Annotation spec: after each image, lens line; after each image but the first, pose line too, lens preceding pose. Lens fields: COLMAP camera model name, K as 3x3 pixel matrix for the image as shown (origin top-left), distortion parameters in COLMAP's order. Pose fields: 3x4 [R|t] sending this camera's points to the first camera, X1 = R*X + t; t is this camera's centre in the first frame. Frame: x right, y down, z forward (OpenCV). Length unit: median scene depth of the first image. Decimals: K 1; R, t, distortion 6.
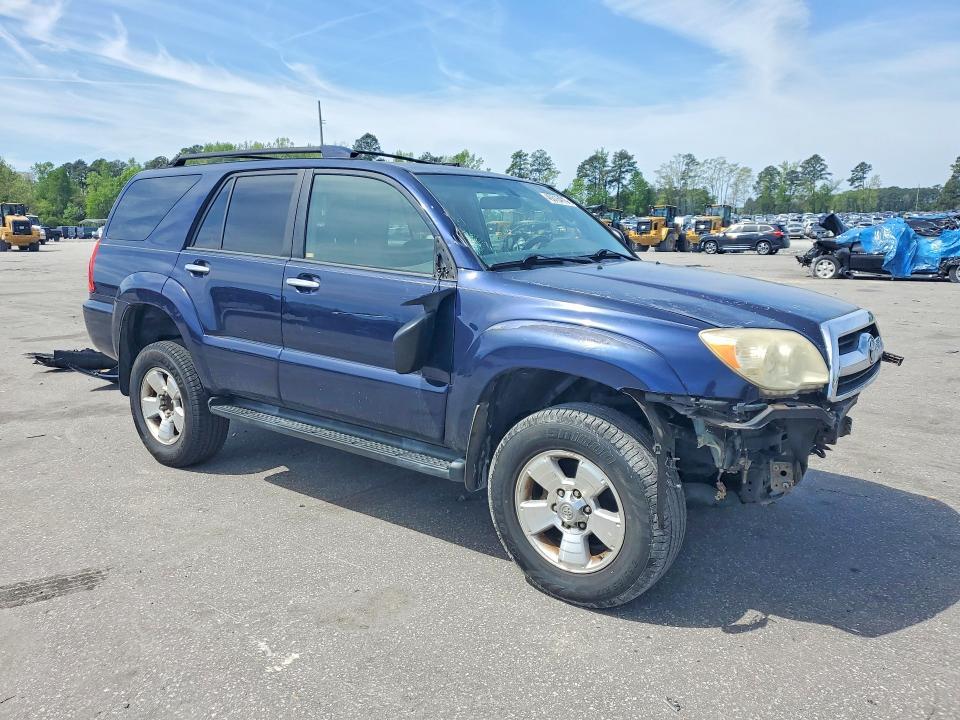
lens RADIAL K [[734.1, 0, 487.1], [0, 734.1, 359.3], [0, 0, 1]] dist [0.010209, 0.018642]
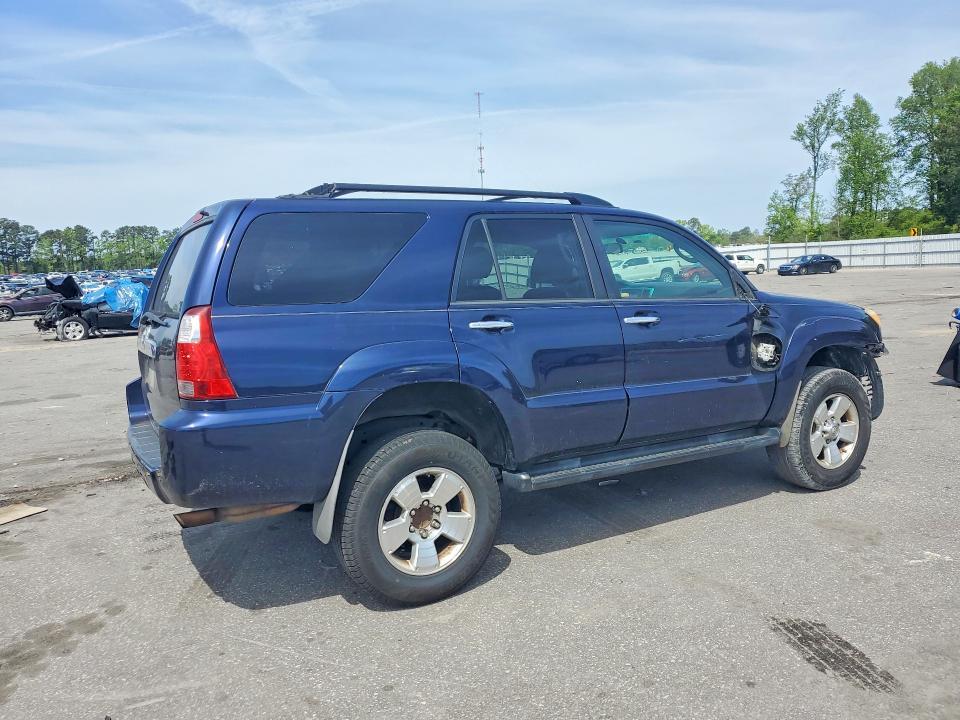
lens RADIAL K [[734.1, 0, 465.8], [0, 734.1, 346.4], [0, 0, 1]] dist [0.010209, 0.018642]
pose [[0.411494, -0.112867, 0.904397, -0.219272], [0.204869, 0.978363, 0.028883, -0.024738], [-0.888088, 0.173398, 0.425714, 0.129973]]
